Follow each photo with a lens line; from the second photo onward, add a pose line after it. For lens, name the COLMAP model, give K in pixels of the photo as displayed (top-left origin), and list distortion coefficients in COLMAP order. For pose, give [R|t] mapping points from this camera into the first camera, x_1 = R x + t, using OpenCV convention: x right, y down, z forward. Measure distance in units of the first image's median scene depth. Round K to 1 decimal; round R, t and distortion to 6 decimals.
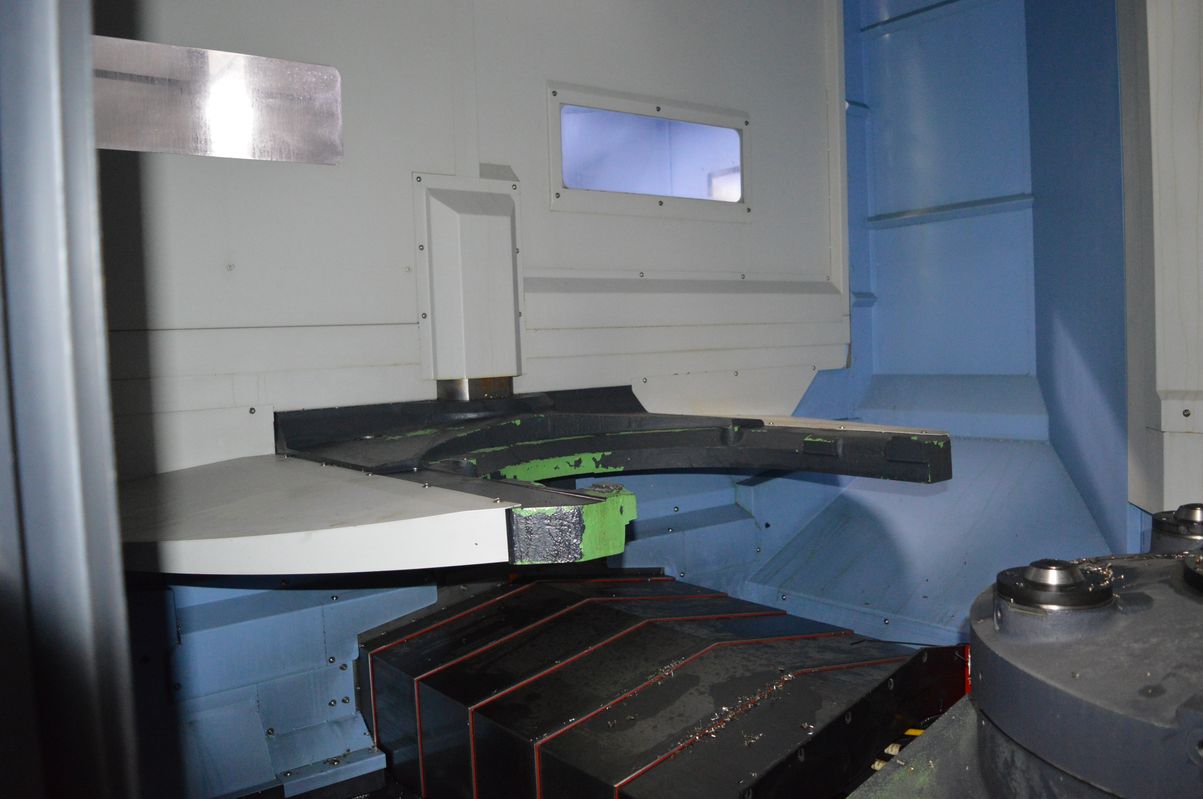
lens RADIAL K [[960.8, 0, 599.8], [0, 960.8, 401.8], [0, 0, 1]] dist [-0.087332, 0.006787]
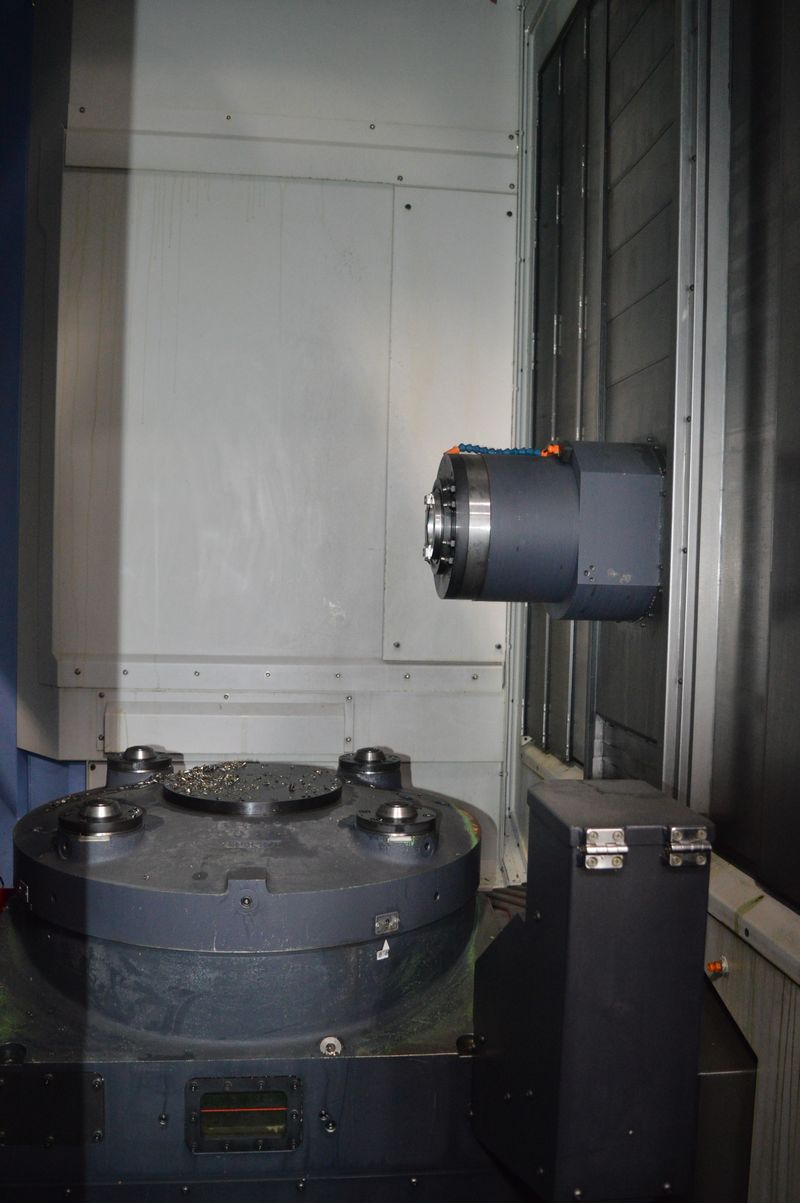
lens RADIAL K [[1018.1, 0, 398.0], [0, 1018.1, 600.5], [0, 0, 1]] dist [-0.072574, 0.001254]
pose [[0.512054, 0.027120, 0.858525, -0.428109], [0.002913, 0.999441, -0.033309, -0.051059], [-0.858949, 0.019557, 0.511688, -0.080765]]
